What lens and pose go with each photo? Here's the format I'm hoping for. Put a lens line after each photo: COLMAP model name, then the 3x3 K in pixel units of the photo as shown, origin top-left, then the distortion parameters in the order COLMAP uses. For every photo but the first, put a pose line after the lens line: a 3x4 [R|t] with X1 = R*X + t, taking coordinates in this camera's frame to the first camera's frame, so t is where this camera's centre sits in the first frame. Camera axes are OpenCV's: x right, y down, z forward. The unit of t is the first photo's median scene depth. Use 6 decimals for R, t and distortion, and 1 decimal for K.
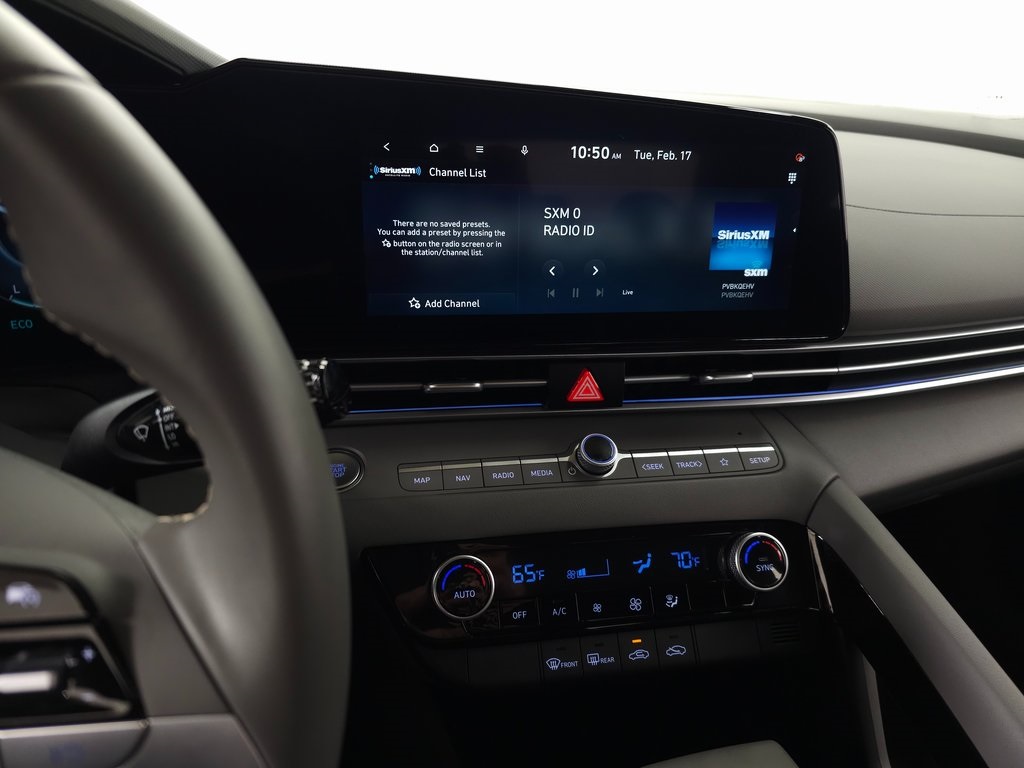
lens RADIAL K [[693.9, 0, 514.9], [0, 693.9, 378.8], [0, 0, 1]] dist [0.037365, -0.051607]
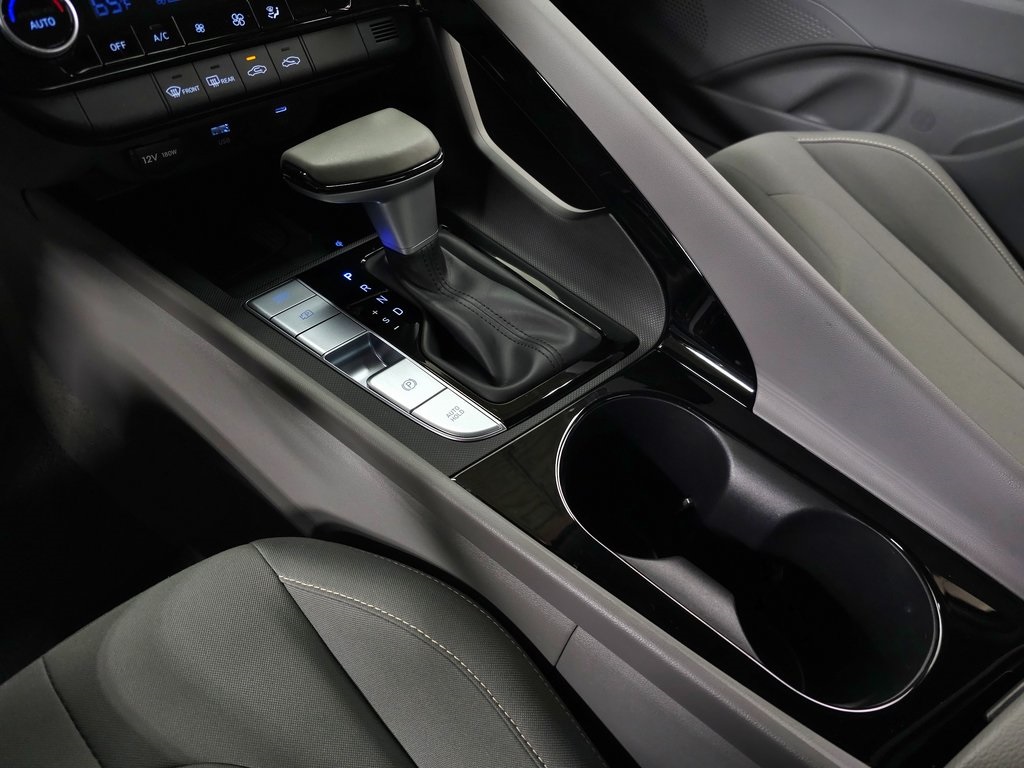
lens RADIAL K [[693.9, 0, 514.9], [0, 693.9, 378.8], [0, 0, 1]] dist [0.037365, -0.051607]
pose [[0.854483, -0.365999, 0.368650, -0.046161], [0.130567, 0.838188, 0.529522, 0.280356], [-0.502803, -0.404335, 0.764005, -0.176298]]
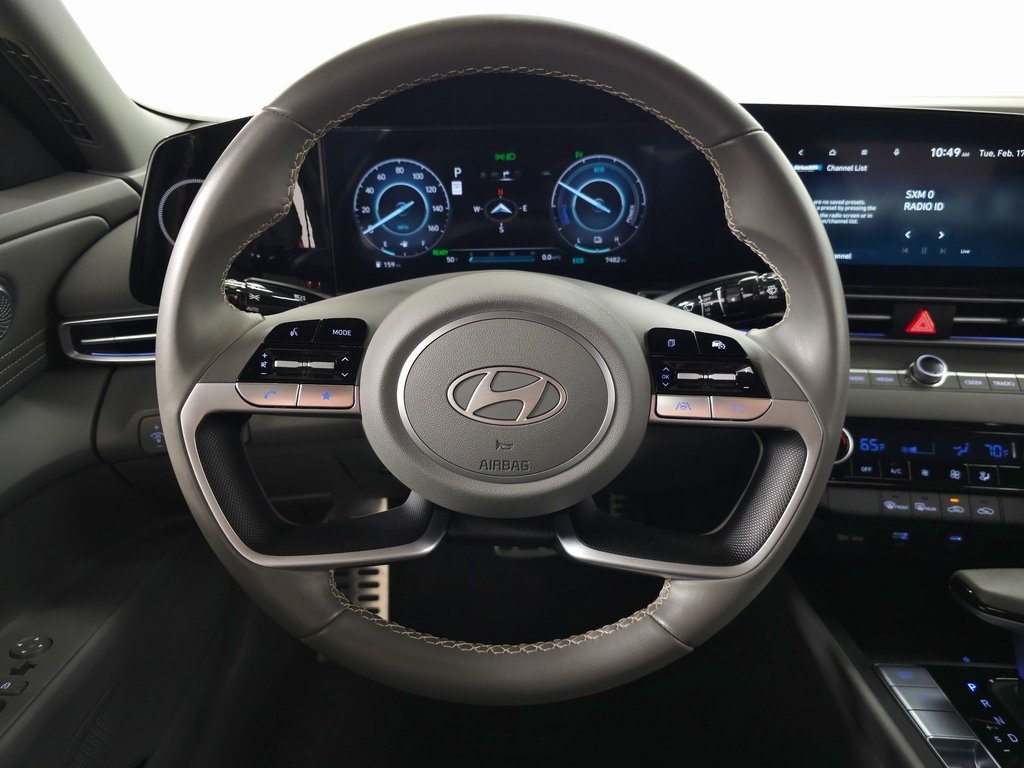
lens RADIAL K [[693.9, 0, 514.9], [0, 693.9, 378.8], [0, 0, 1]] dist [0.037365, -0.051607]
pose [[0.950295, 0.068470, -0.303730, -0.256496], [-0.070468, 0.997504, 0.004391, 0.190749], [0.303272, 0.017231, 0.952748, -0.611710]]
